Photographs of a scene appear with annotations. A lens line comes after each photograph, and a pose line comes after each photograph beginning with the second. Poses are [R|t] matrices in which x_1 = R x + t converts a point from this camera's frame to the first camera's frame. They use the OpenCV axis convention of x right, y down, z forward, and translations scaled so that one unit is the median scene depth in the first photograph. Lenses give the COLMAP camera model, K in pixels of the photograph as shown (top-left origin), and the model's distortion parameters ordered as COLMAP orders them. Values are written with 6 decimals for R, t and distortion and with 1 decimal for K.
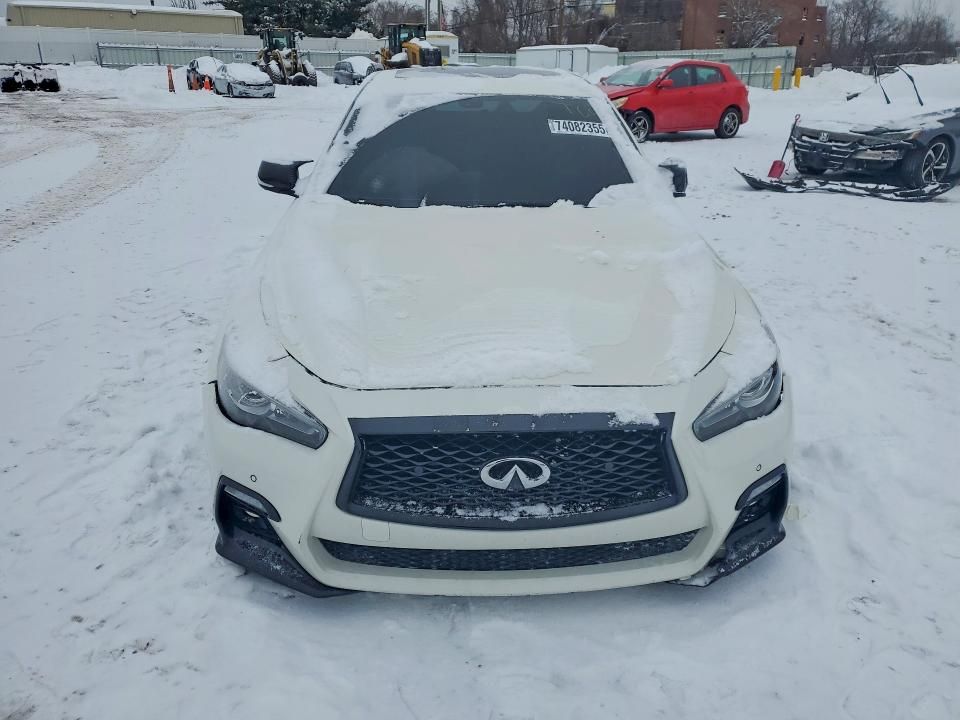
lens RADIAL K [[771.9, 0, 479.9], [0, 771.9, 342.8], [0, 0, 1]] dist [0.020303, -0.007576]
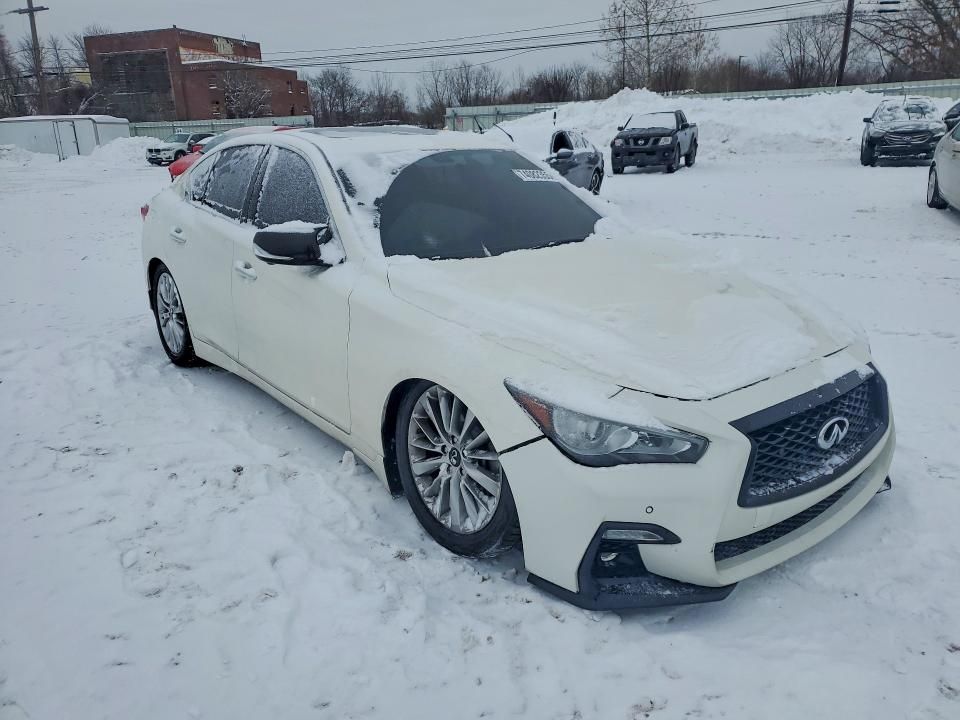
lens RADIAL K [[781.5, 0, 480.0], [0, 781.5, 360.0], [0, 0, 1]] dist [0.022727, 0.007143]
pose [[0.795050, -0.190443, 0.575871, -0.672153], [0.228350, 0.973556, 0.006697, -0.048872], [-0.561918, 0.126176, 0.817513, 0.170955]]
